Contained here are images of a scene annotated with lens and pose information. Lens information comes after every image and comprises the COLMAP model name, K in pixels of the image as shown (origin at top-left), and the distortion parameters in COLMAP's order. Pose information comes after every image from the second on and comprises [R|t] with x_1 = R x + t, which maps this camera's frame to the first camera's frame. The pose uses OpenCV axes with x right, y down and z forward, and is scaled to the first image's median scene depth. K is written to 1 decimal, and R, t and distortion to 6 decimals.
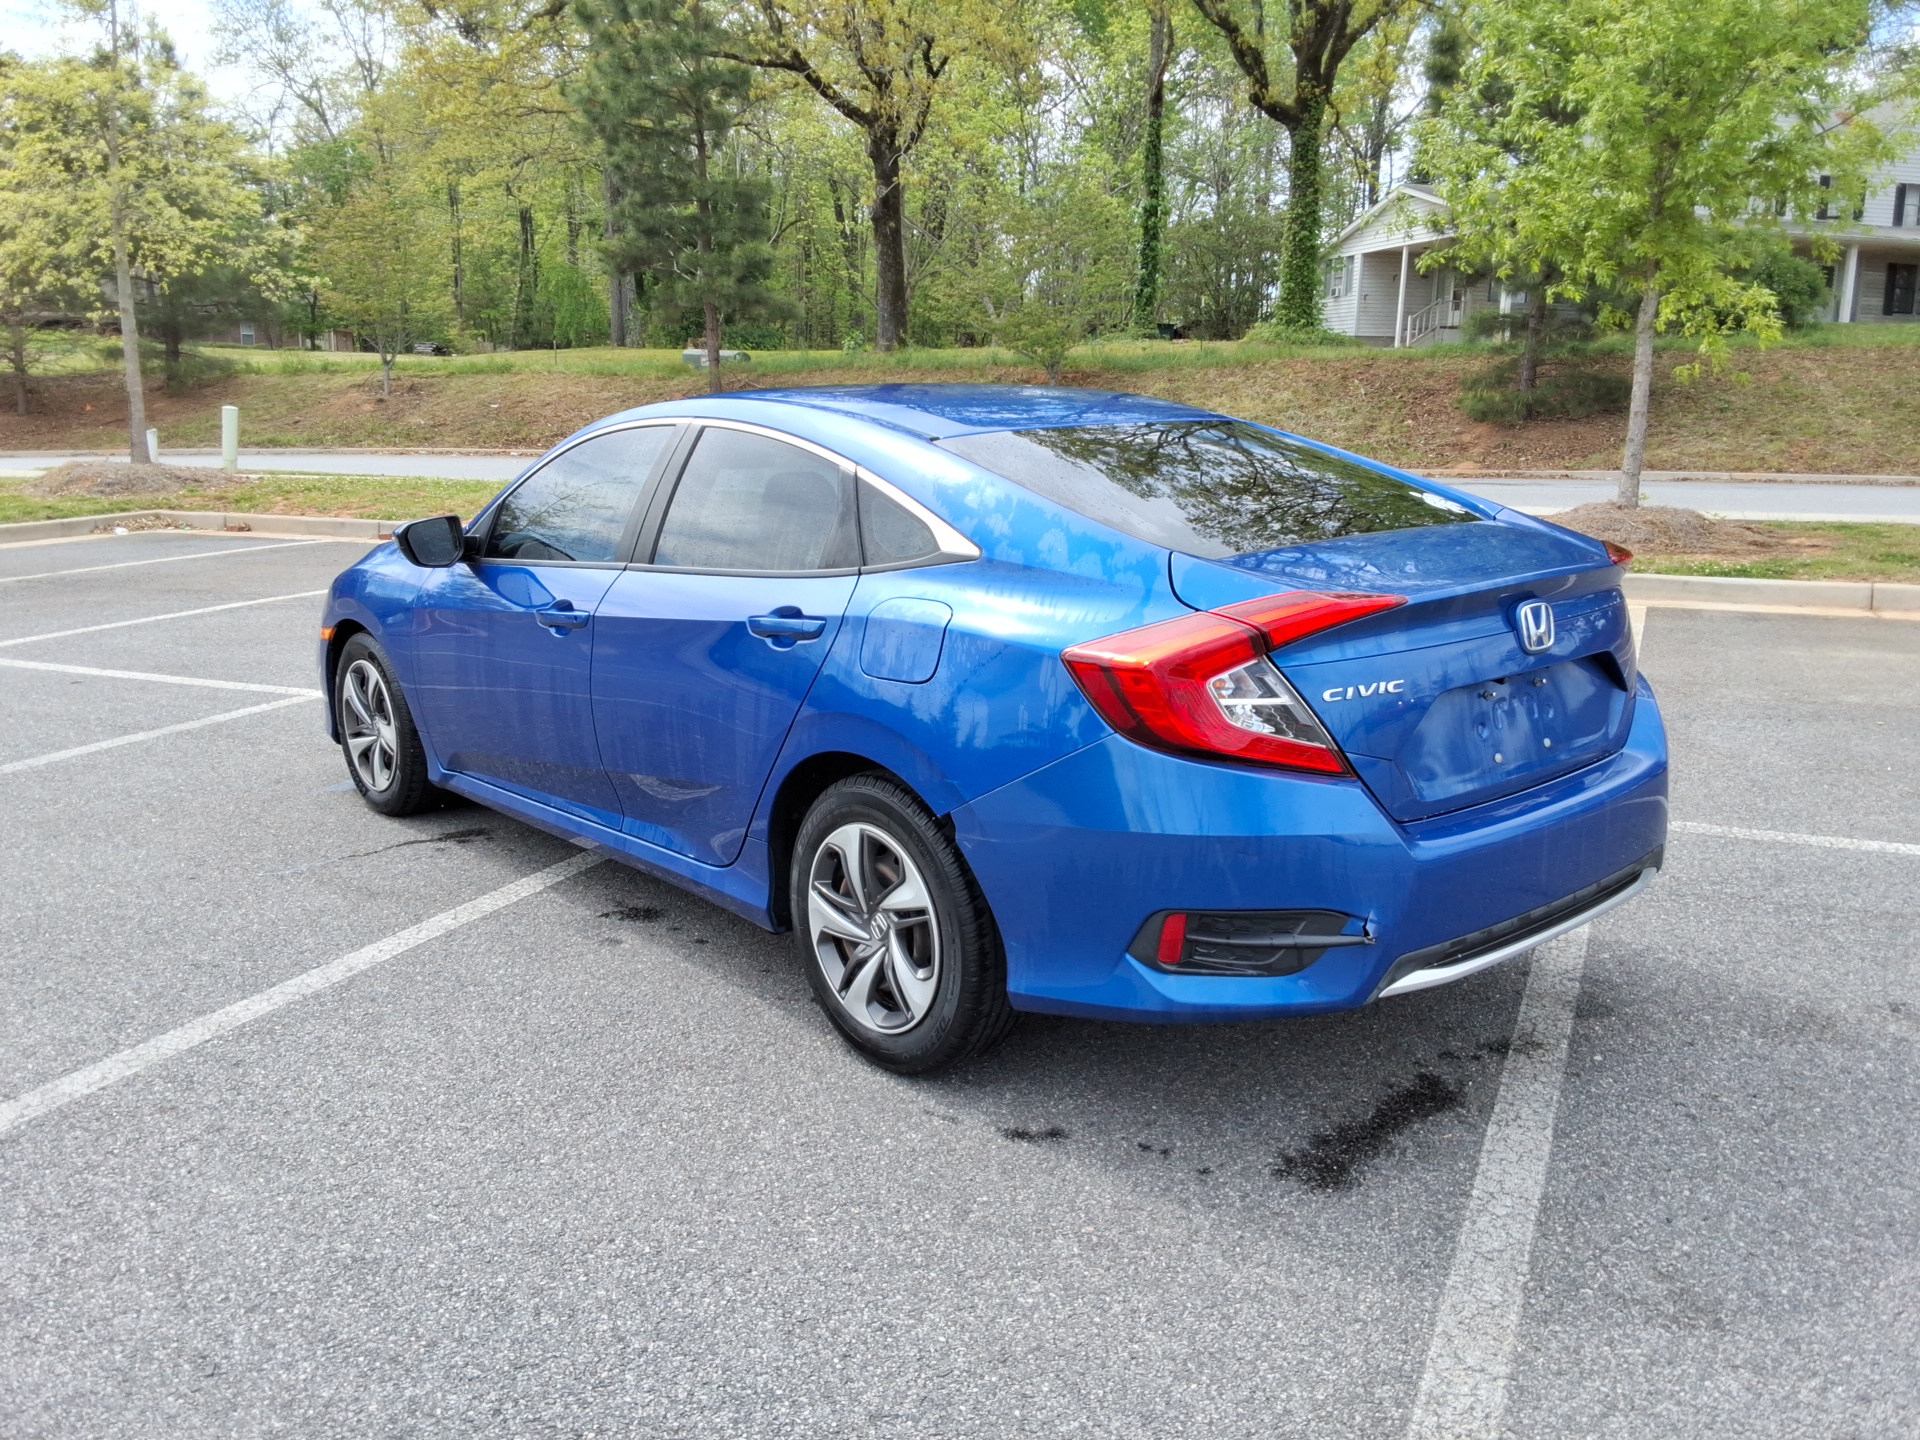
lens RADIAL K [[1531.8, 0, 974.7], [0, 1531.8, 709.9], [0, 0, 1]] dist [0.120739, -0.197286]
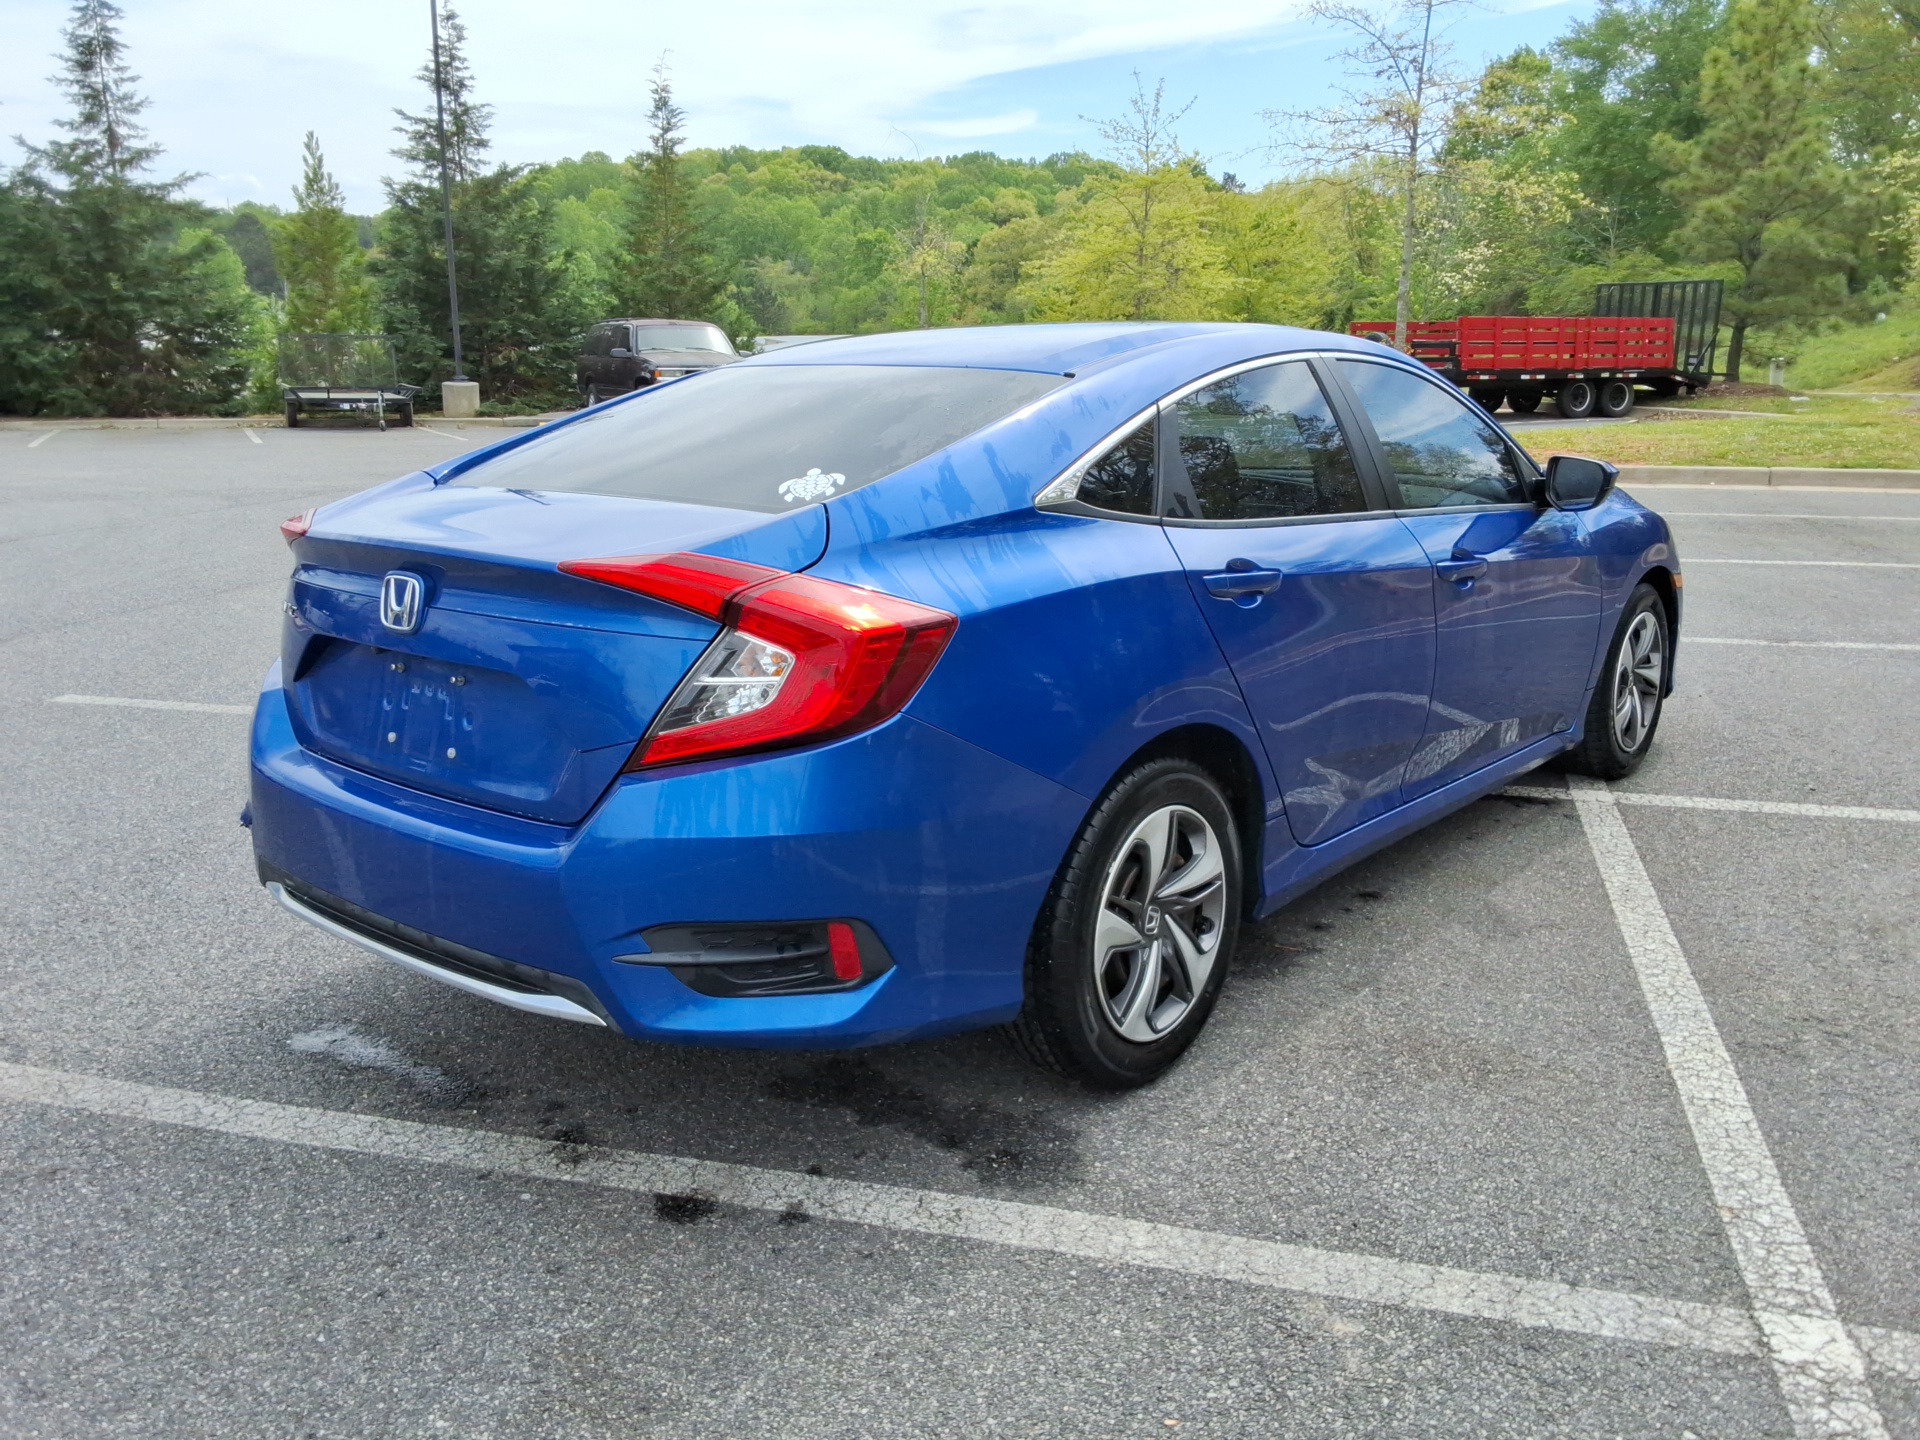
lens RADIAL K [[1540.3, 0, 970.7], [0, 1540.3, 696.7], [0, 0, 1]] dist [0.116166, -0.178370]
pose [[0.153277, 0.225452, -0.962121, 0.156031], [-0.200982, 0.960389, 0.193027, -0.029146], [0.967529, 0.163782, 0.192517, 0.141626]]
